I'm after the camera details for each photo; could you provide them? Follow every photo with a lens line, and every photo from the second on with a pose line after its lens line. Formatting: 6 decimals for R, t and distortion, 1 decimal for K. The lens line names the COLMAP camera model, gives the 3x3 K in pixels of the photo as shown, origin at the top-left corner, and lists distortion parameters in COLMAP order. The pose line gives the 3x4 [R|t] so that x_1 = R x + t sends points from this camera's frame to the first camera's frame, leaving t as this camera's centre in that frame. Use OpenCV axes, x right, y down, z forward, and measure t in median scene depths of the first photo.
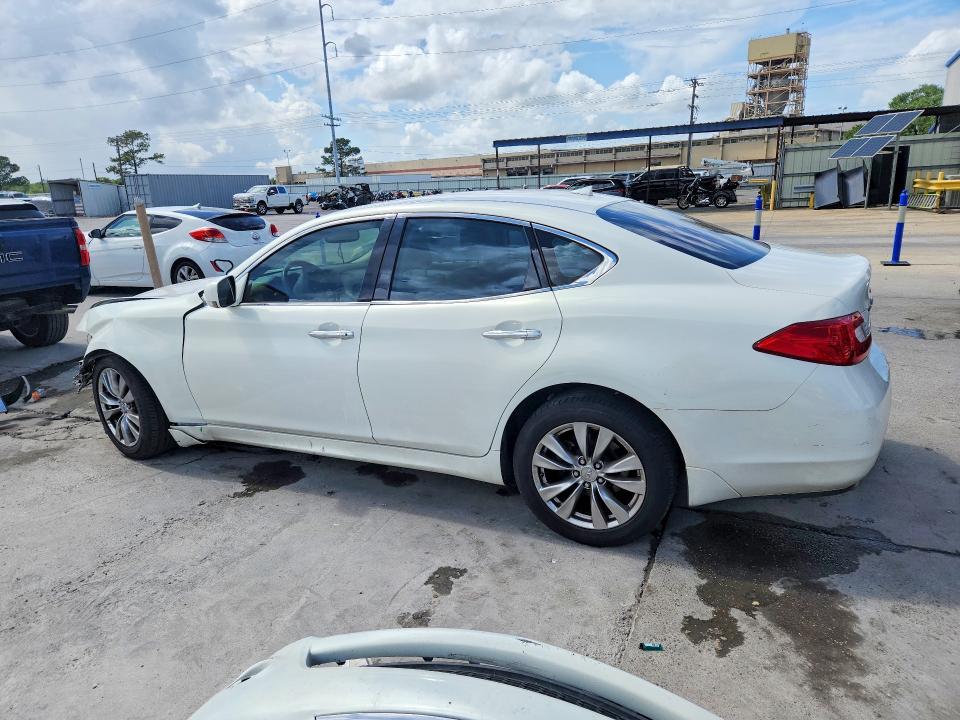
lens RADIAL K [[646.8, 0, 472.6], [0, 646.8, 359.9], [0, 0, 1]] dist [0.045237, -0.031522]
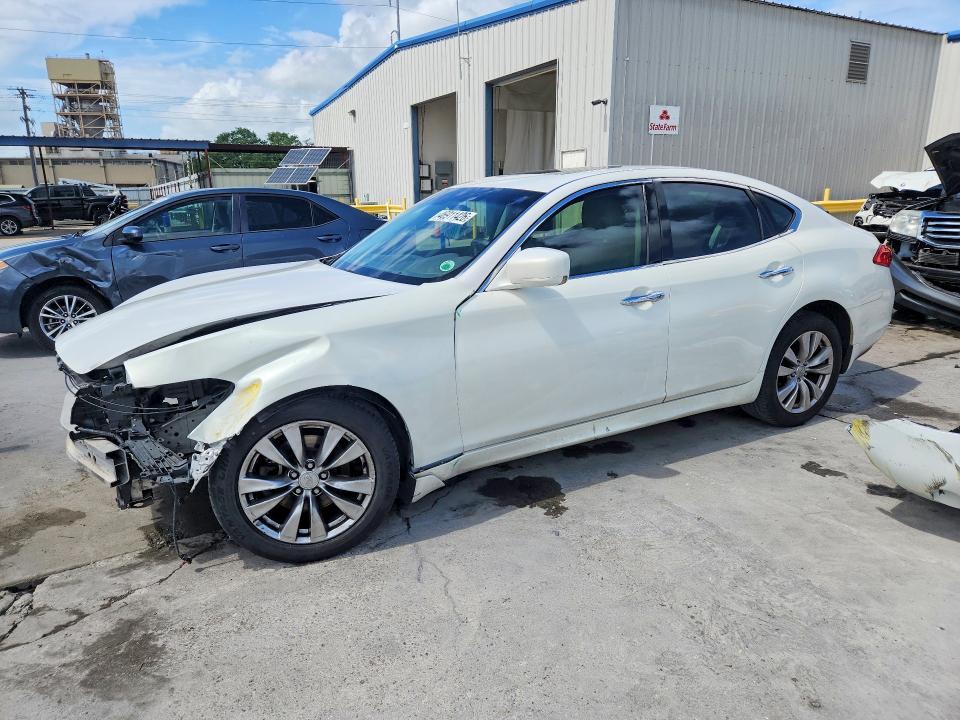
lens RADIAL K [[646.8, 0, 475.0], [0, 646.8, 360.0], [0, 0, 1]] dist [0.045237, -0.031522]
pose [[0.593992, -0.168884, 0.786544, -1.012862], [0.201188, 0.977833, 0.058022, -0.049881], [-0.778908, 0.123779, 0.614802, 0.538147]]
